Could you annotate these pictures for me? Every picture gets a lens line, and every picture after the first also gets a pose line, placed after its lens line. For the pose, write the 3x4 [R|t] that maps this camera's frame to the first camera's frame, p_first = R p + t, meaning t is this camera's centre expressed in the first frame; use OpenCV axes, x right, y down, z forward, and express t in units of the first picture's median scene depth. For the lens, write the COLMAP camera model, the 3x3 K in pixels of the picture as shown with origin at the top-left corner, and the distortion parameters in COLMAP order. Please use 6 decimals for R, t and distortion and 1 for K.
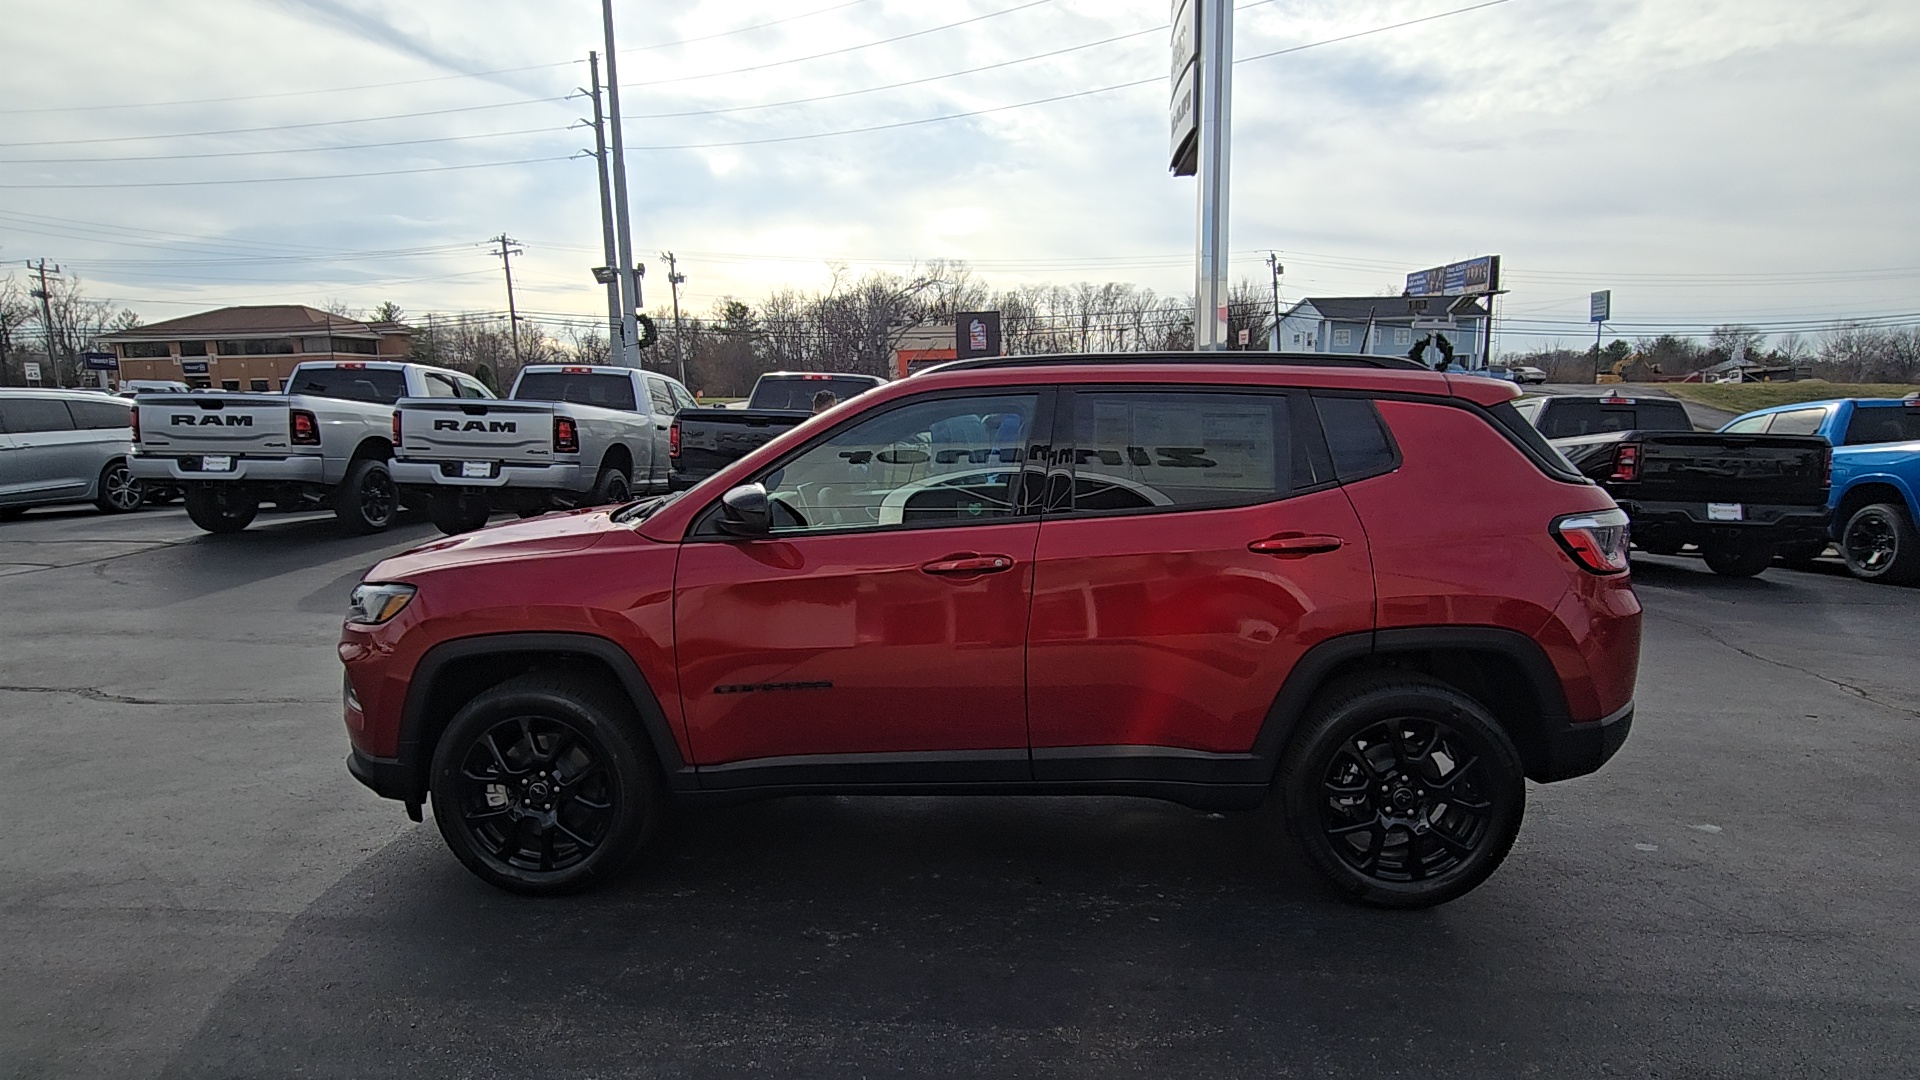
lens RADIAL K [[965.1, 0, 952.4], [0, 965.1, 548.0], [0, 0, 1]] dist [0.000721, -0.000846]
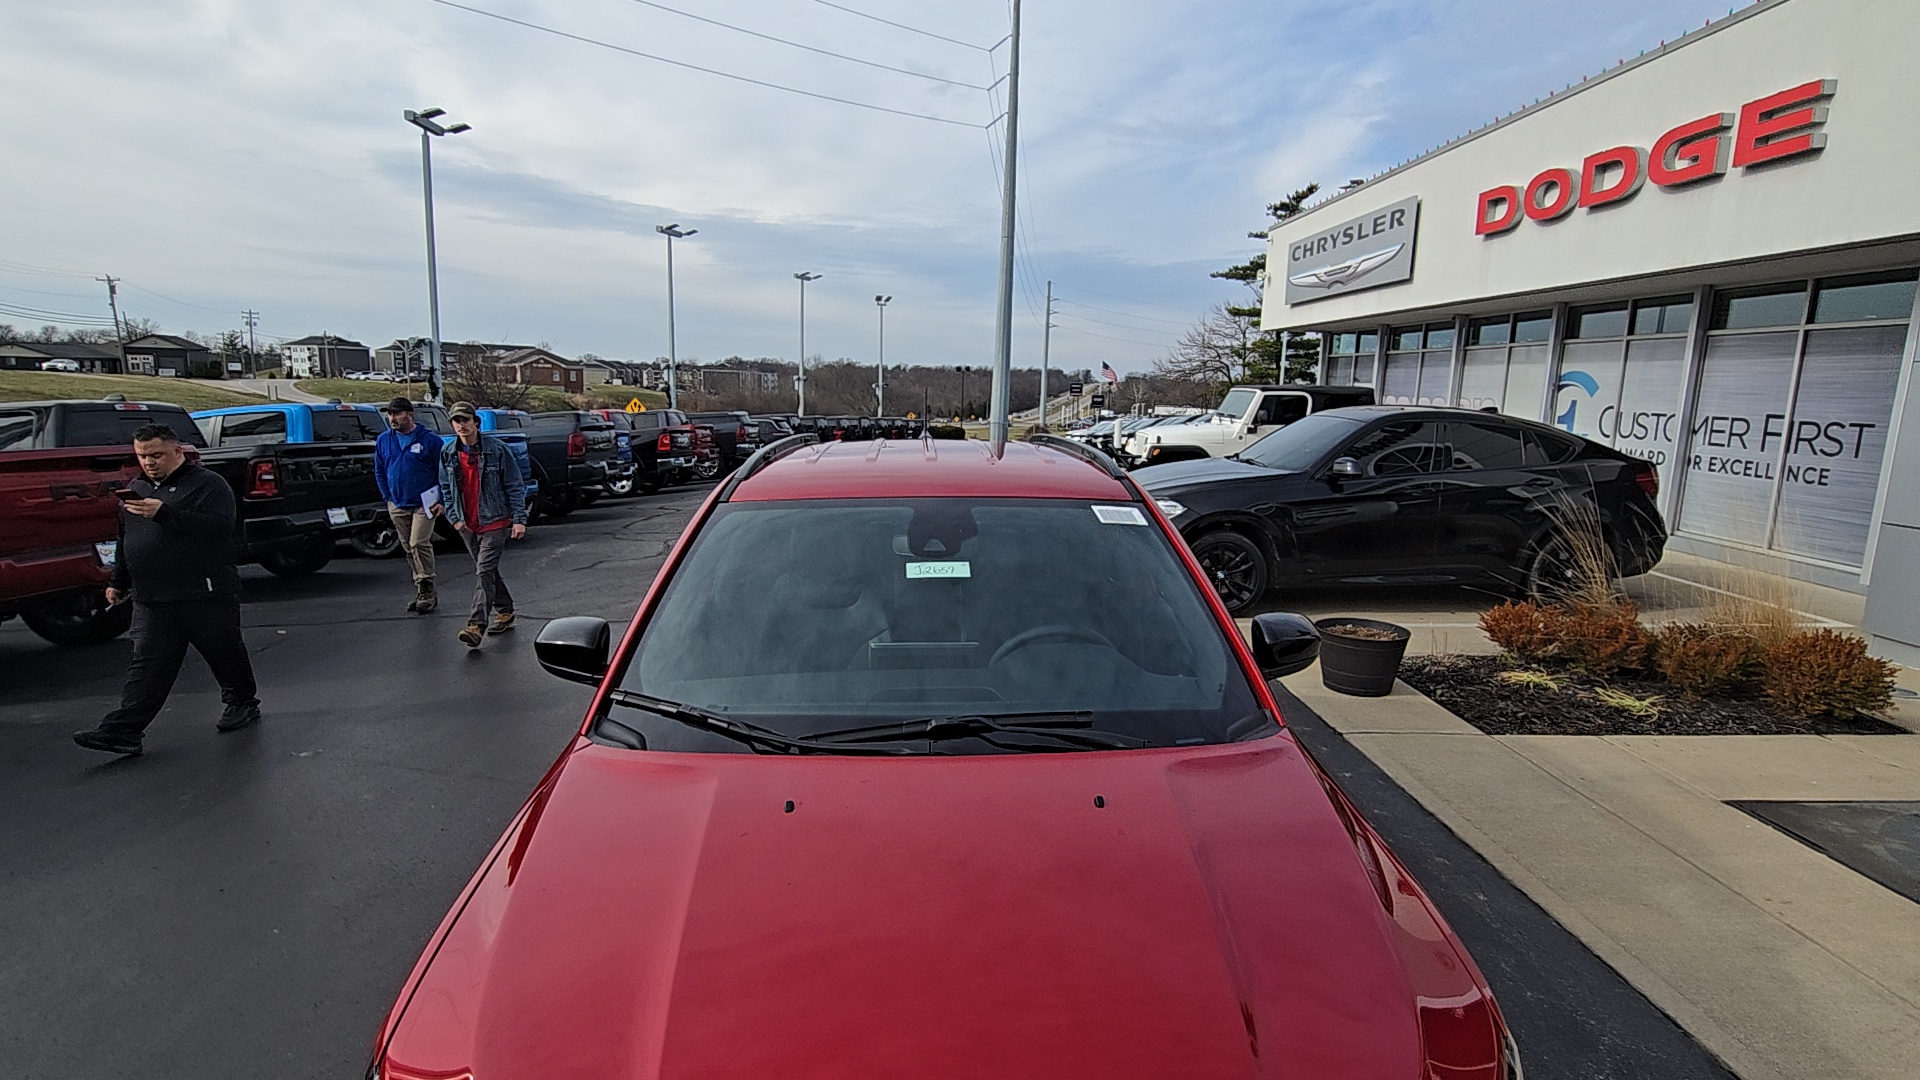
lens RADIAL K [[965.1, 0, 950.2], [0, 965.1, 548.9], [0, 0, 1]] dist [0.000721, -0.000846]
pose [[-0.095355, -0.155954, 0.983151, -0.300200], [0.125422, 0.977898, 0.167285, -0.090006], [-0.987510, 0.139260, -0.073688, 0.390765]]
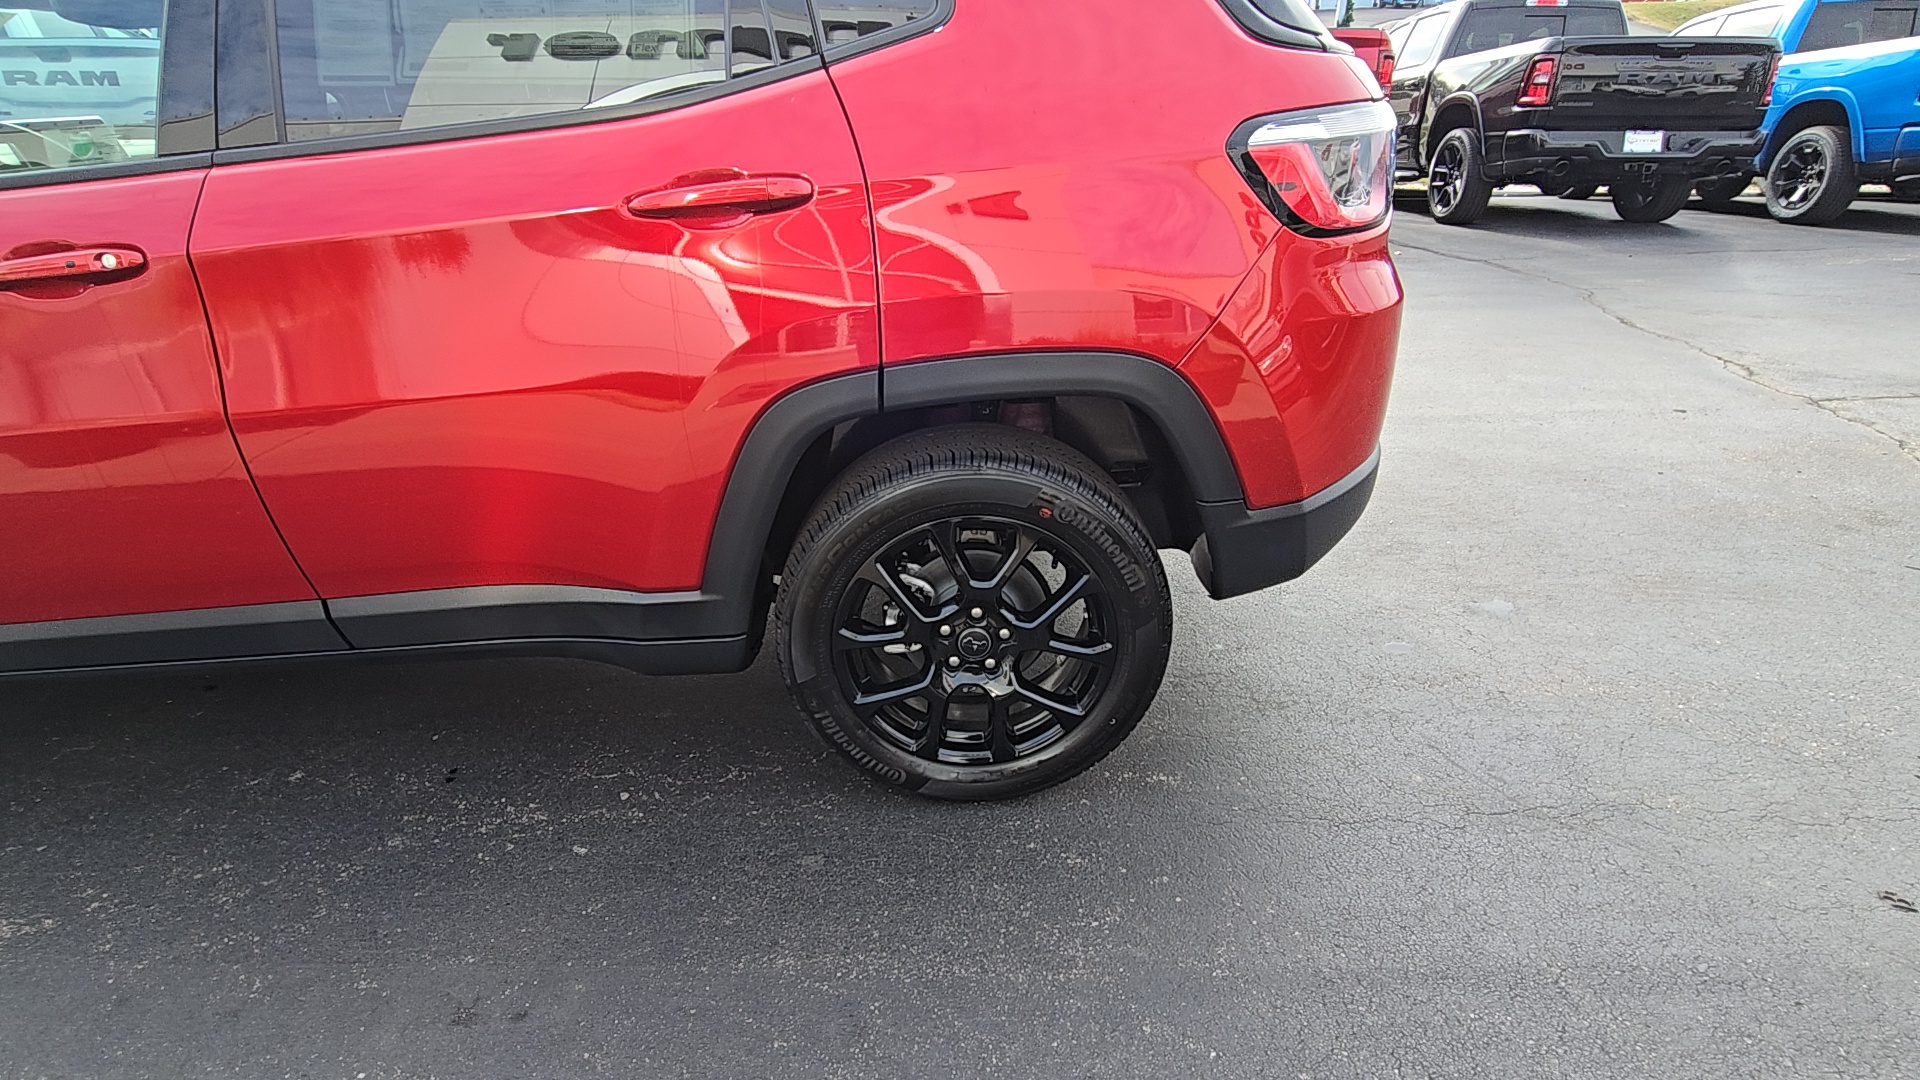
lens RADIAL K [[965.1, 0, 954.4], [0, 965.1, 541.5], [0, 0, 1]] dist [0.000721, -0.000846]
pose [[0.996364, -0.059959, 0.060531, 0.123940], [0.037827, 0.947903, 0.316307, 0.003256], [-0.076343, -0.312867, 0.946724, 0.134288]]
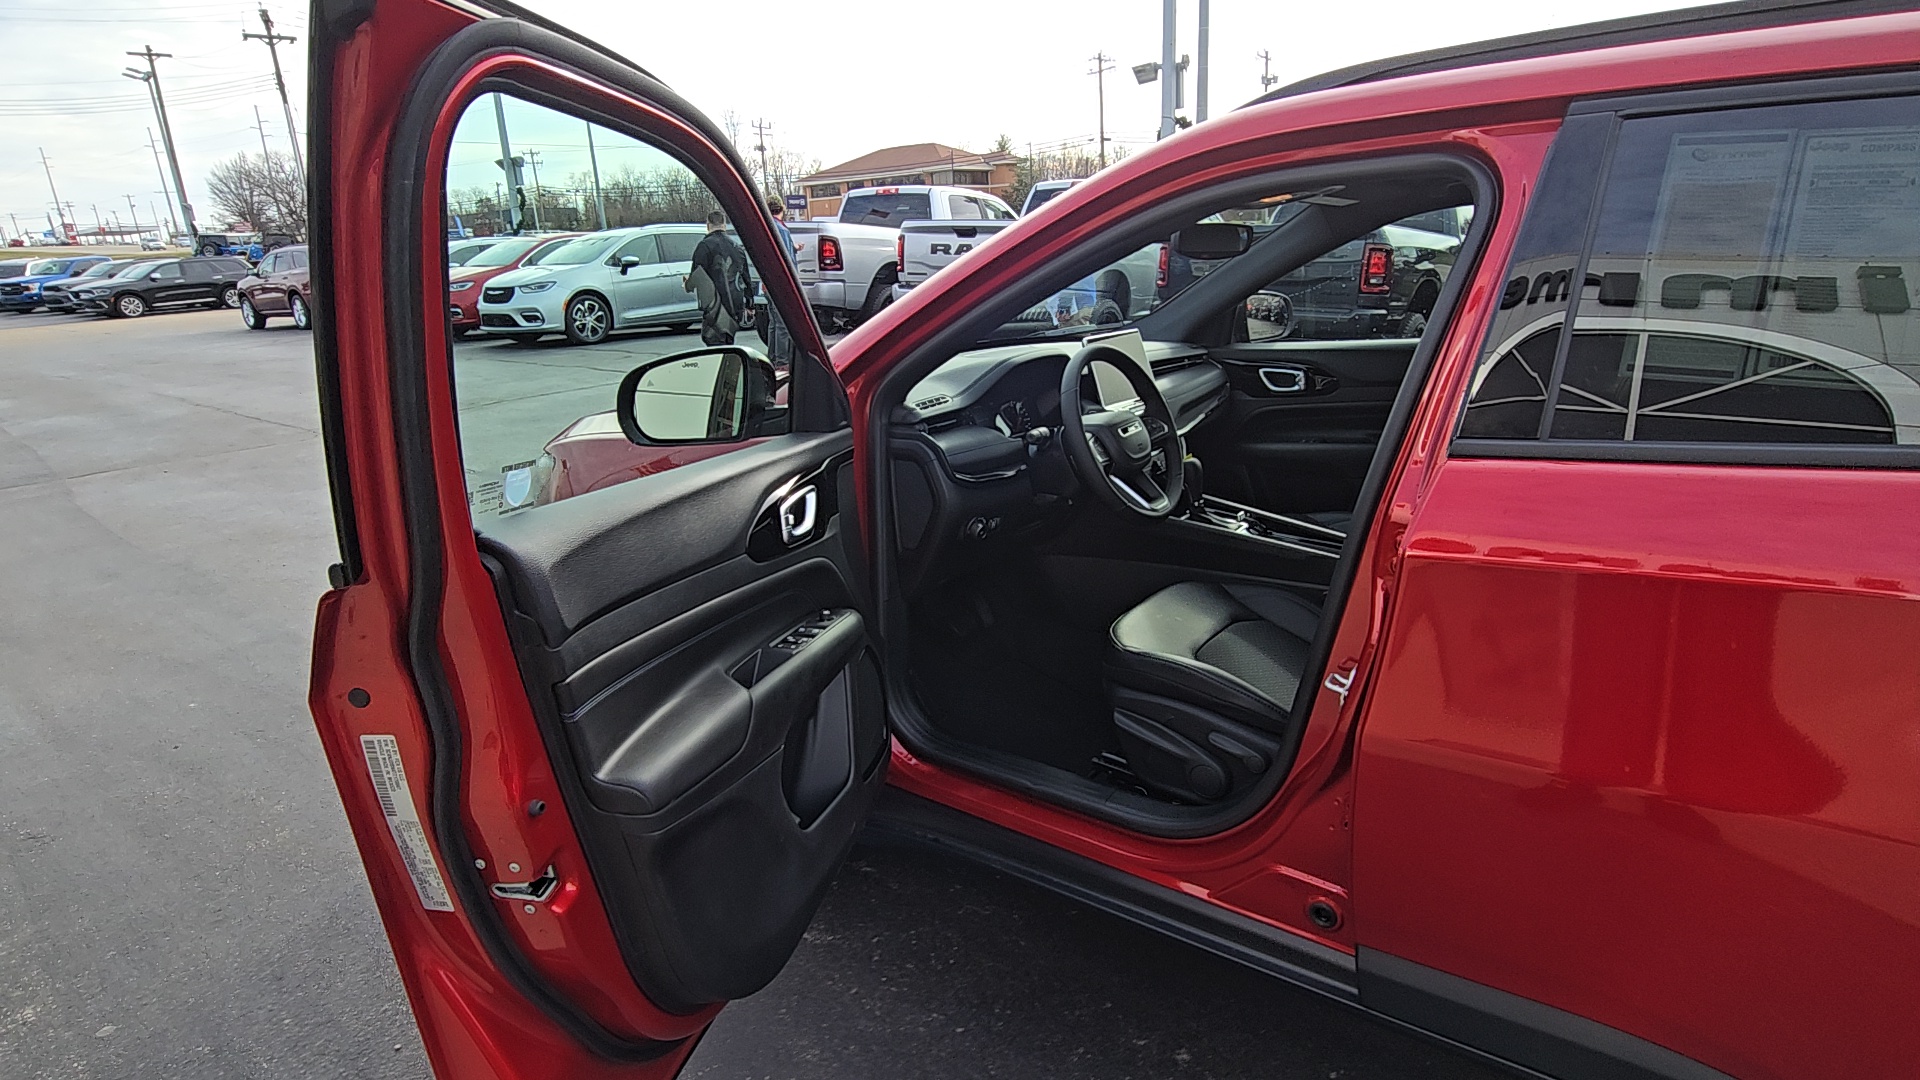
lens RADIAL K [[965.1, 0, 954.1], [0, 965.1, 543.7], [0, 0, 1]] dist [0.000721, -0.000846]
pose [[0.839601, 0.141711, -0.524393, 0.039902], [-0.049870, 0.981403, 0.185366, -0.016739], [0.540910, -0.129482, 0.831054, 0.160492]]
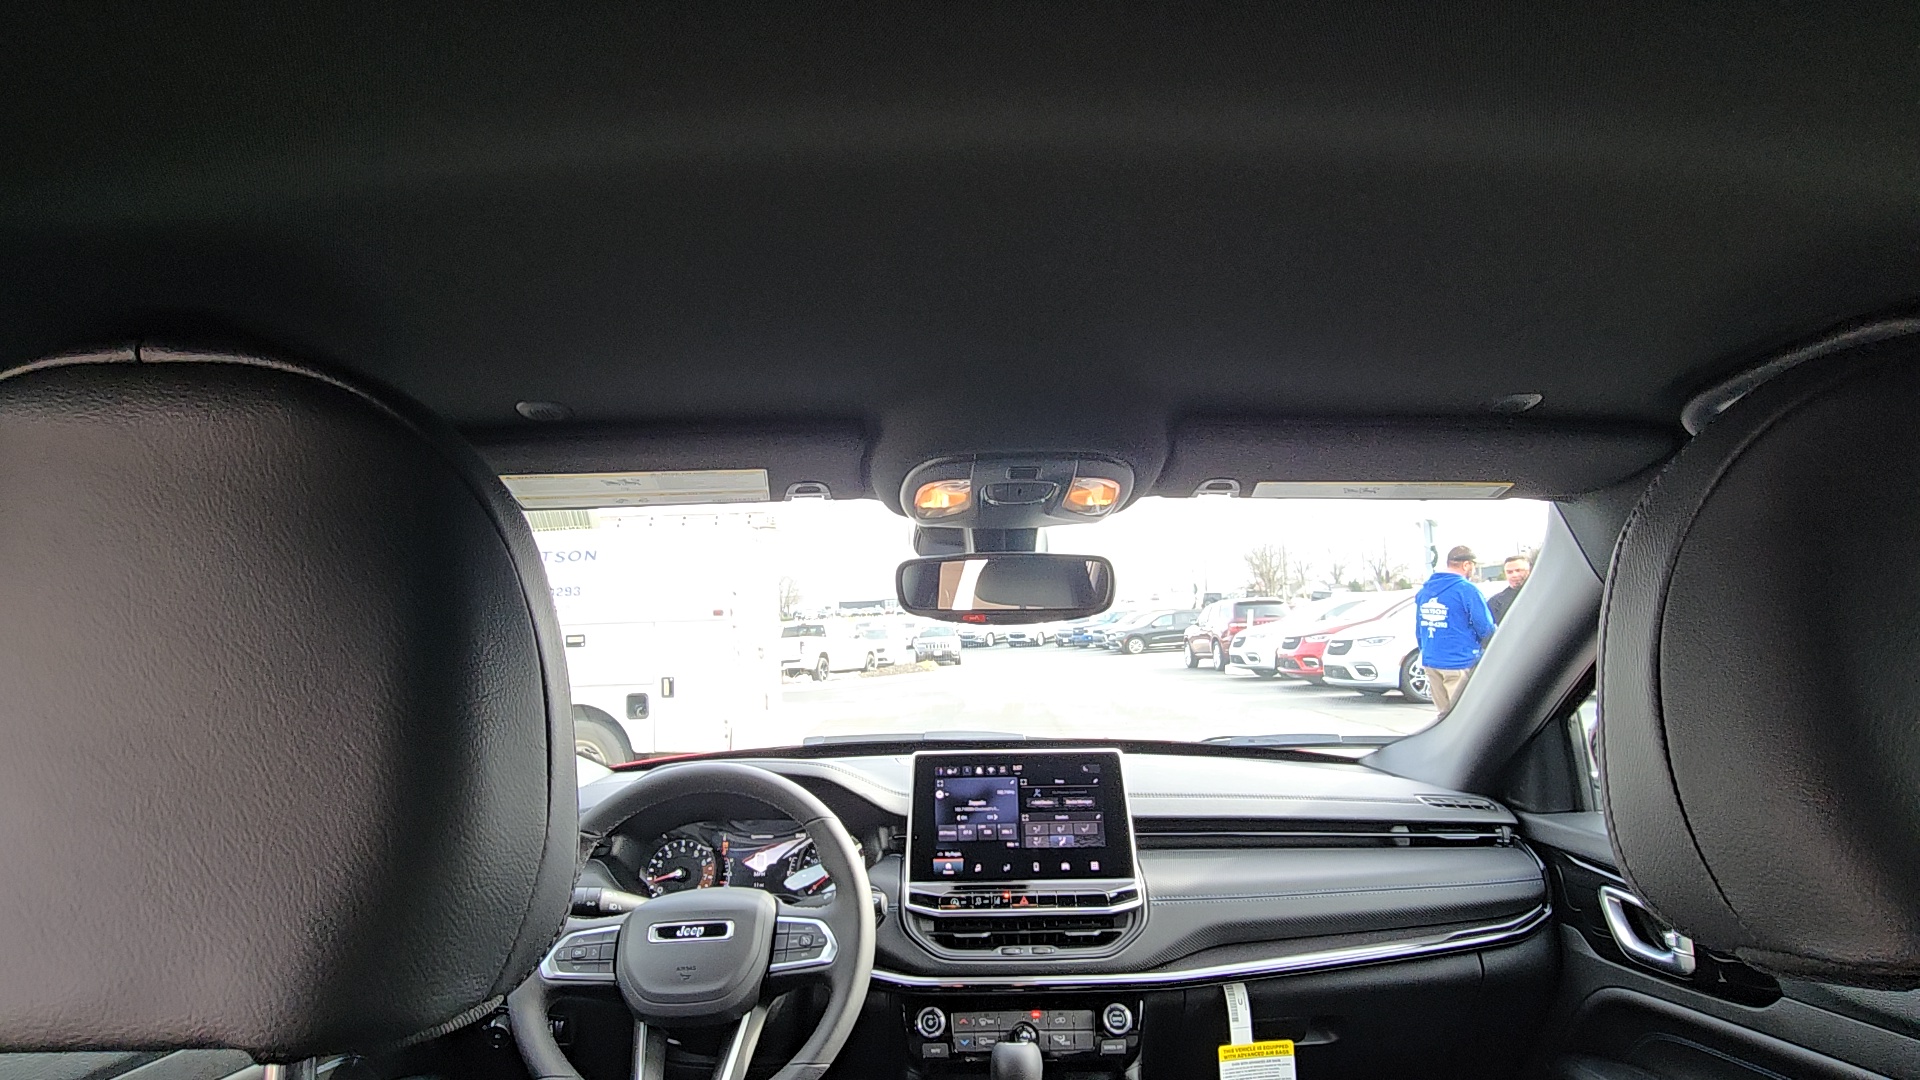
lens RADIAL K [[965.1, 0, 953.3], [0, 965.1, 553.1], [0, 0, 1]] dist [0.000721, -0.000846]
pose [[0.069227, -0.069624, -0.995168, 0.070074], [-0.118436, 0.989933, -0.077496, -0.040102], [0.990546, 0.123229, 0.060284, 0.363250]]
